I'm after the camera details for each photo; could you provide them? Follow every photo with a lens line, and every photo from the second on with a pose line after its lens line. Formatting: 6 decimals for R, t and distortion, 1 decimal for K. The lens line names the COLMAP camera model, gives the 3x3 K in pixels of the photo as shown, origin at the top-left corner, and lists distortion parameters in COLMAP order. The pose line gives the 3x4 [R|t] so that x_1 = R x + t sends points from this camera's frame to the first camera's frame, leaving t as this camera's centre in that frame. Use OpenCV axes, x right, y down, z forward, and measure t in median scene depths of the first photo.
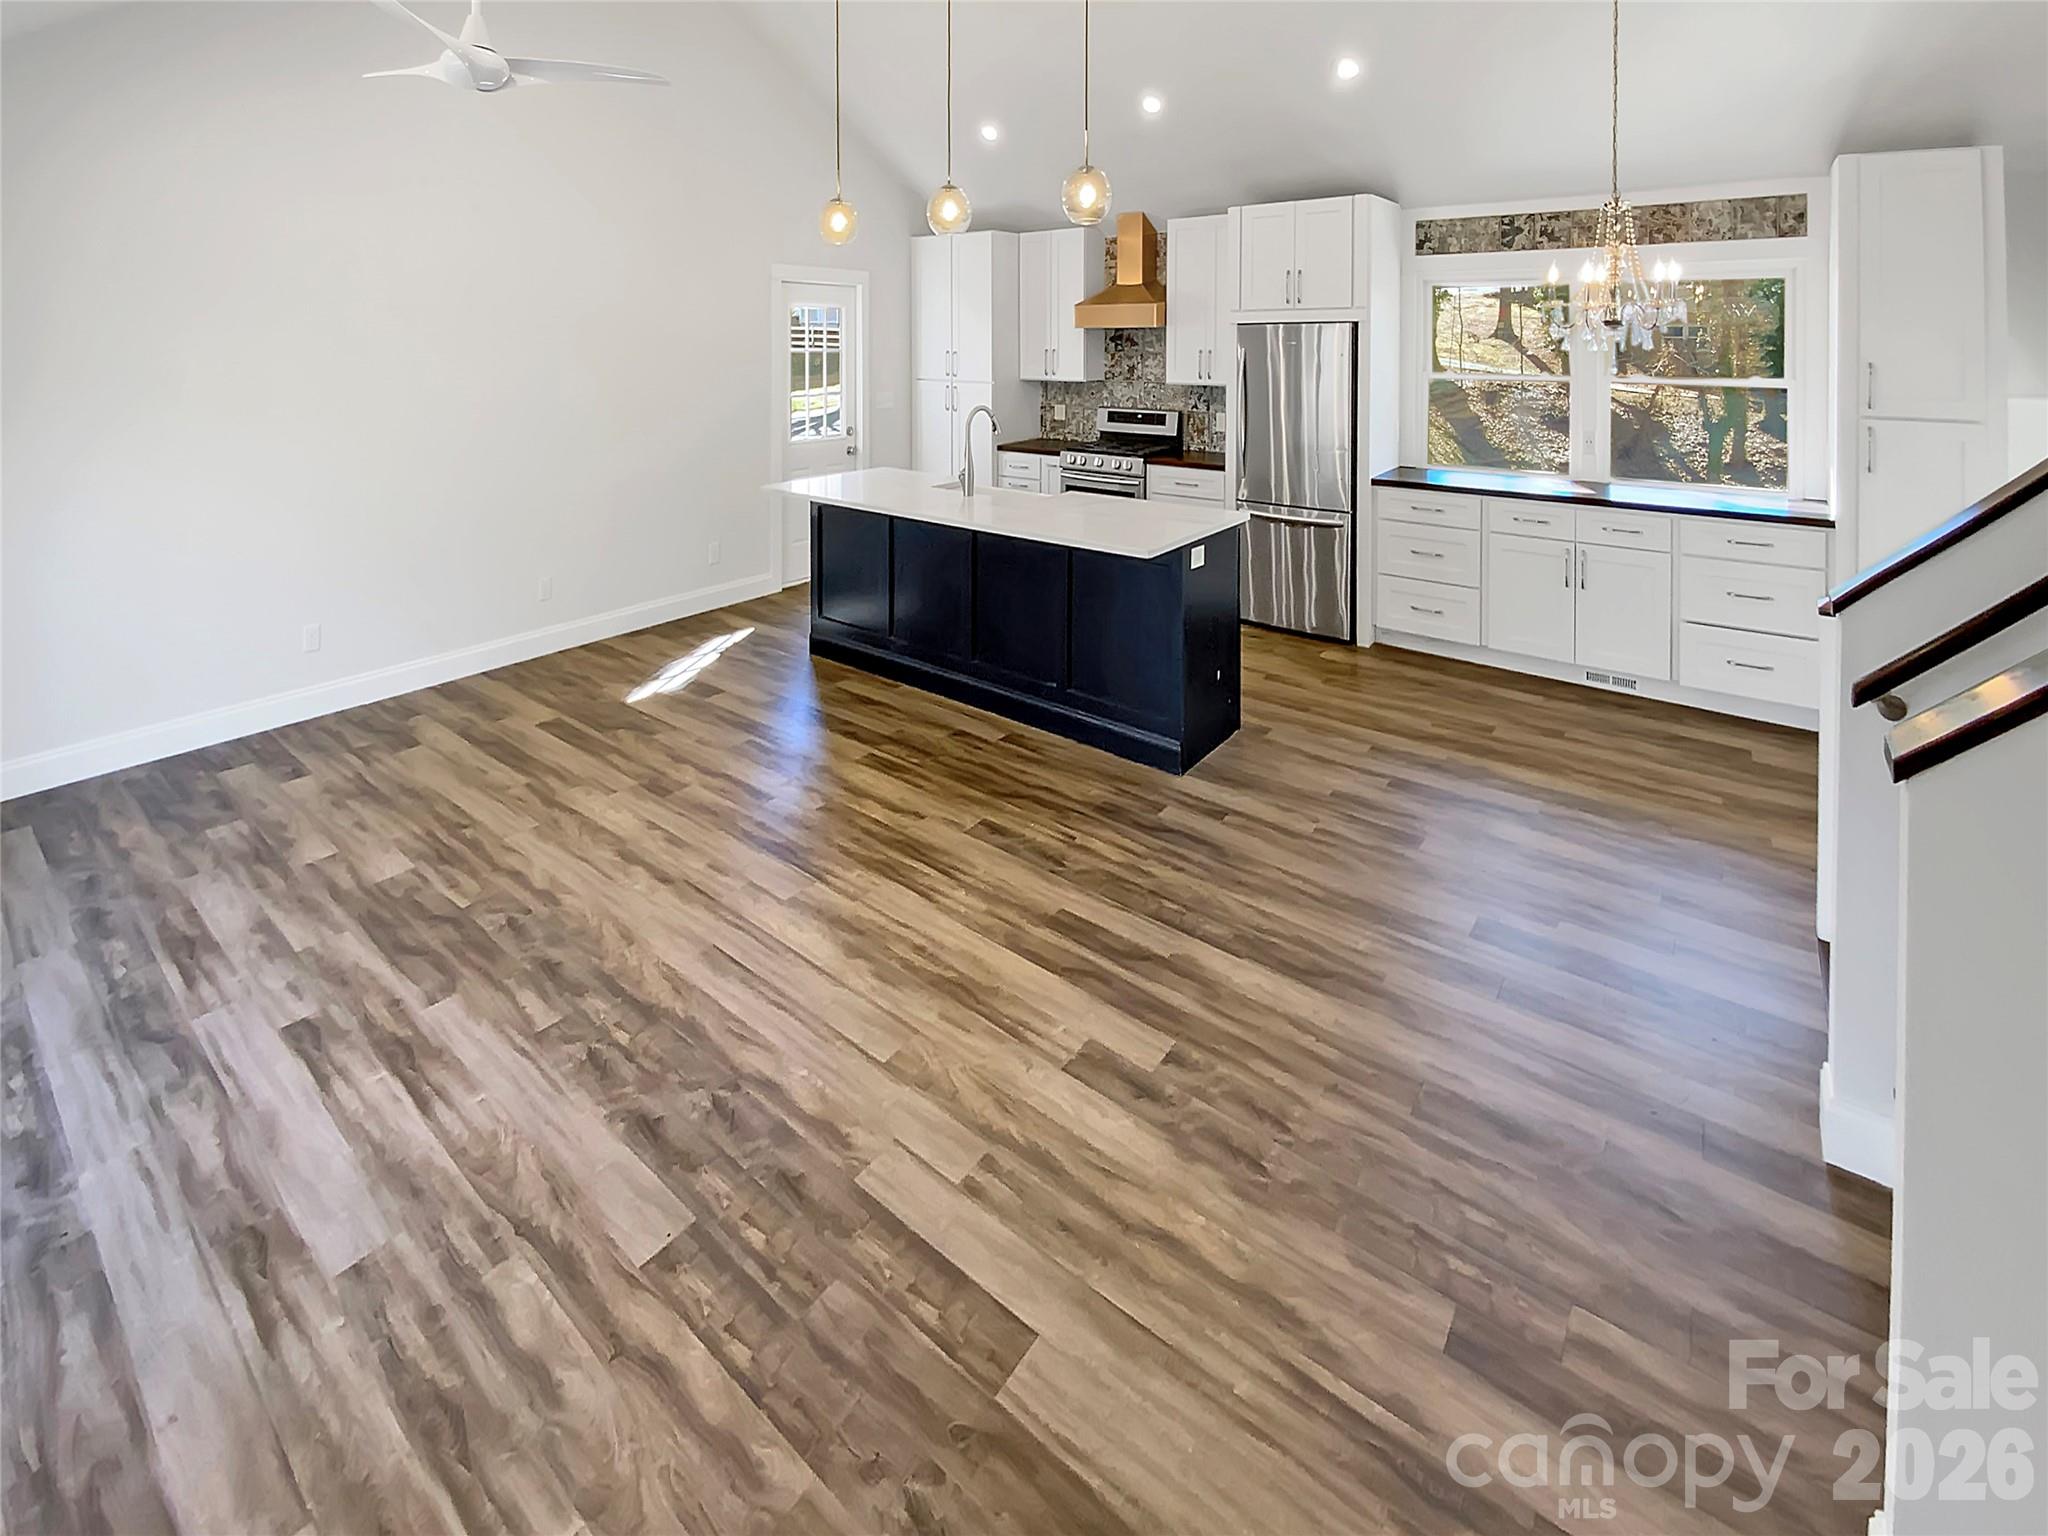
lens RADIAL K [[982.2, 0, 1021.5], [0, 982.2, 774.6], [0, 0, 1]] dist [0.000672, 0.000231]
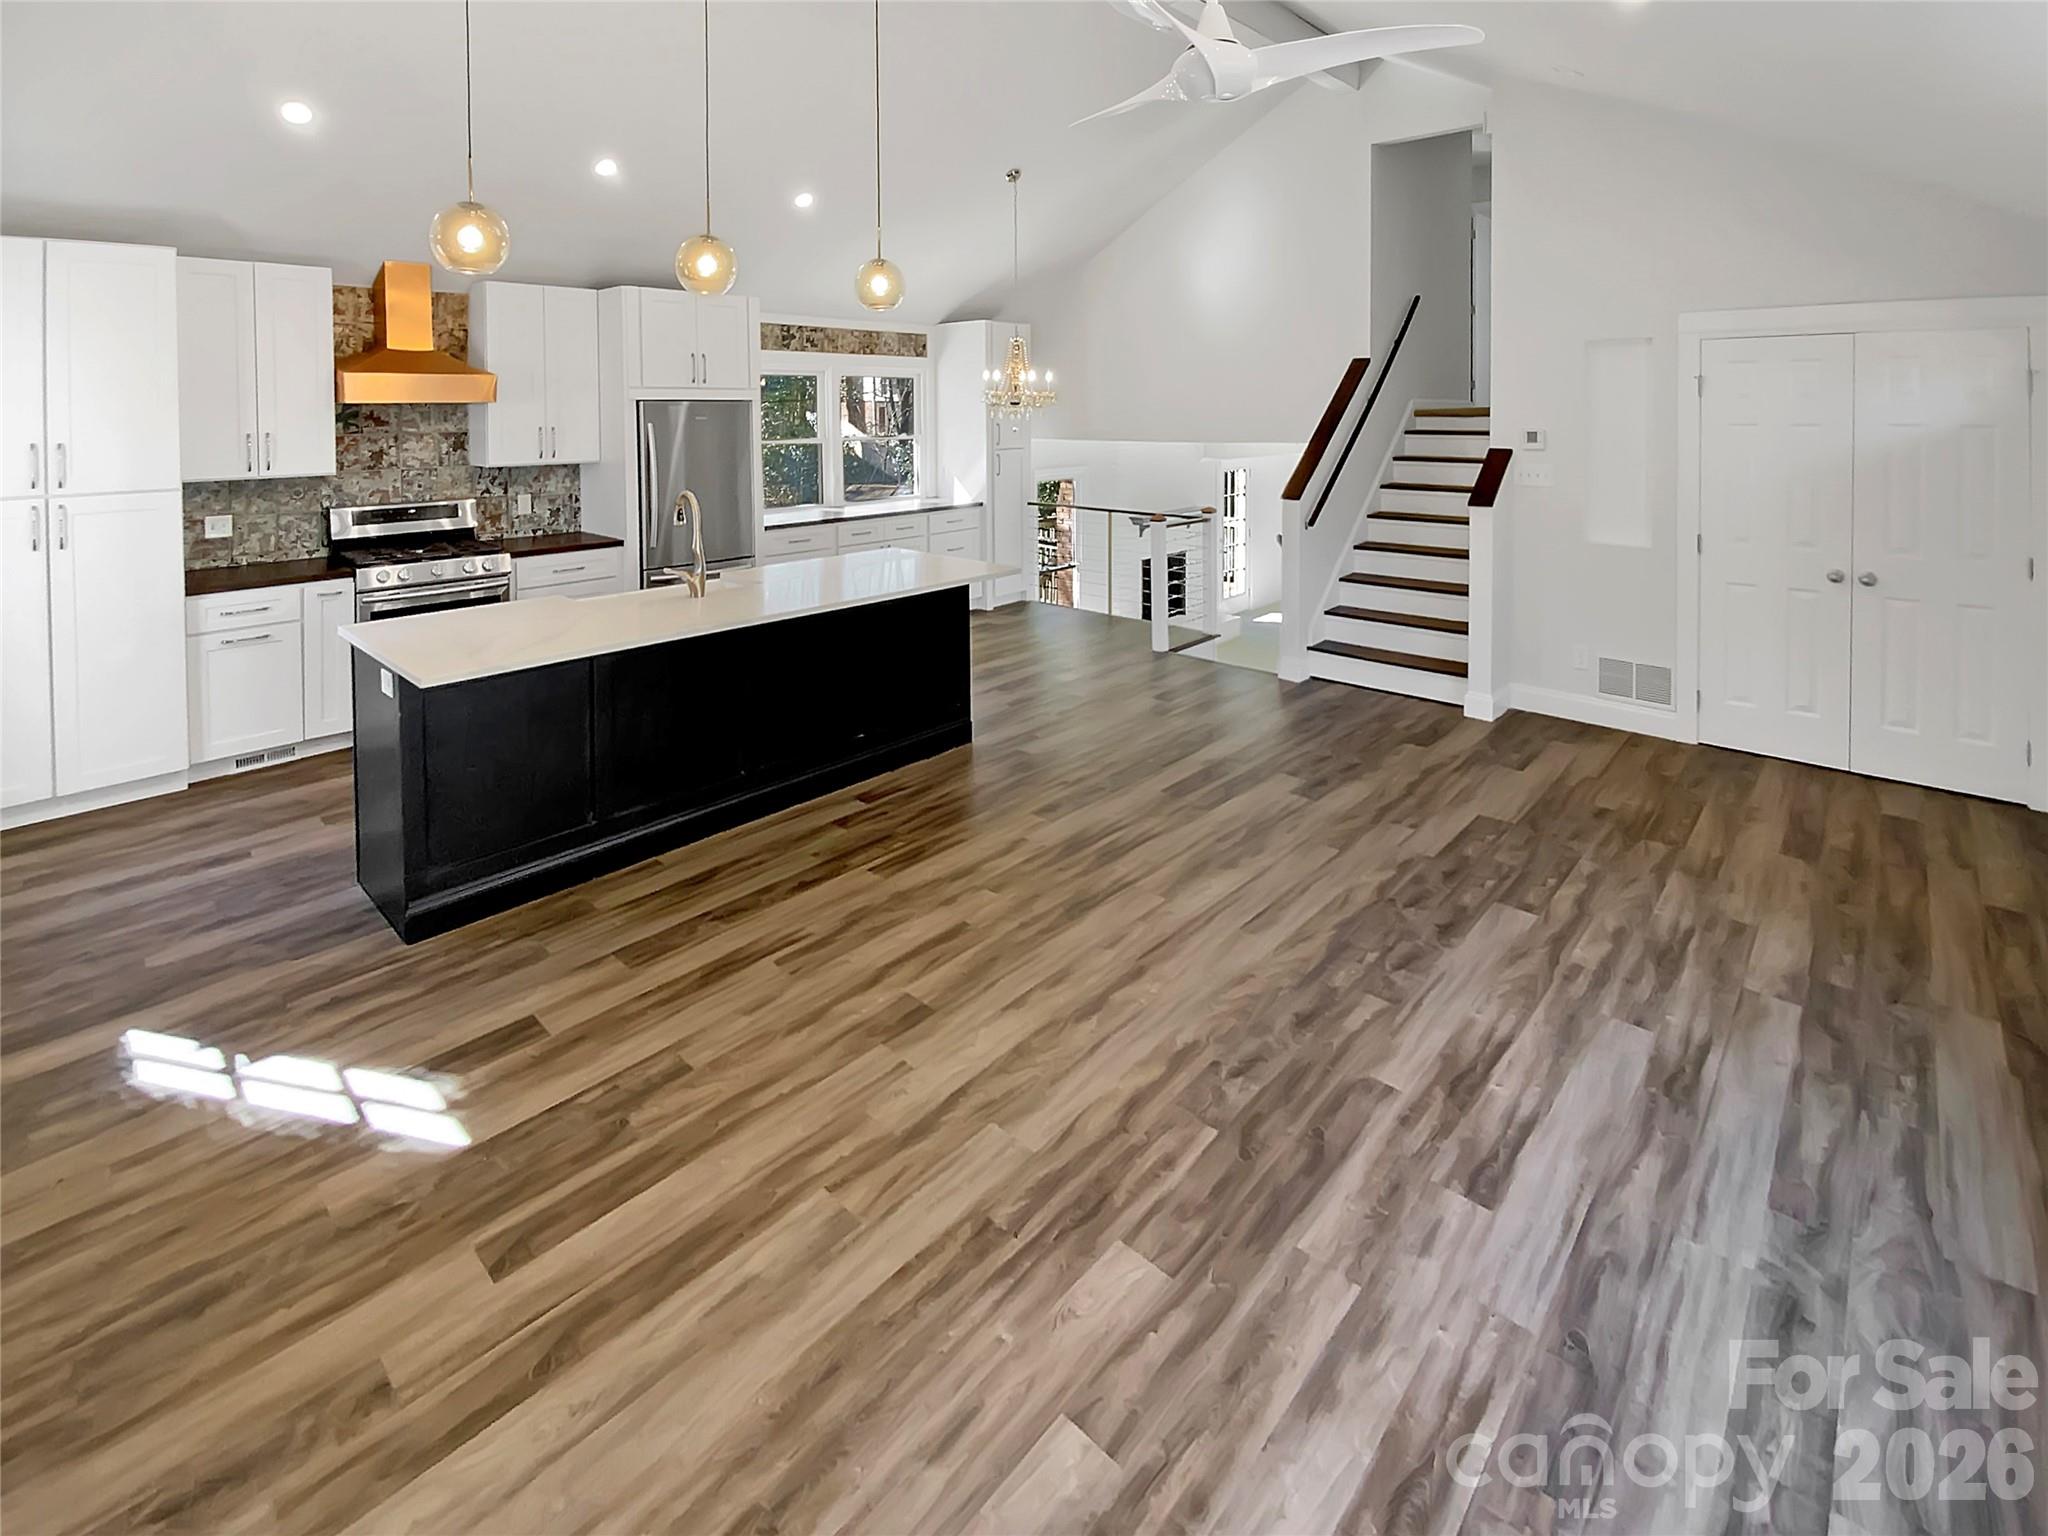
lens RADIAL K [[827.2, 0, 1024.0], [0, 827.2, 768.0], [0, 0, 1]] dist [-0.000372, 0.000030]
pose [[0.041433, -0.394863, 0.917805, -1.161226], [0.413910, 0.842847, 0.343929, -0.434343], [-0.909374, 0.365639, 0.198360, 0.987983]]
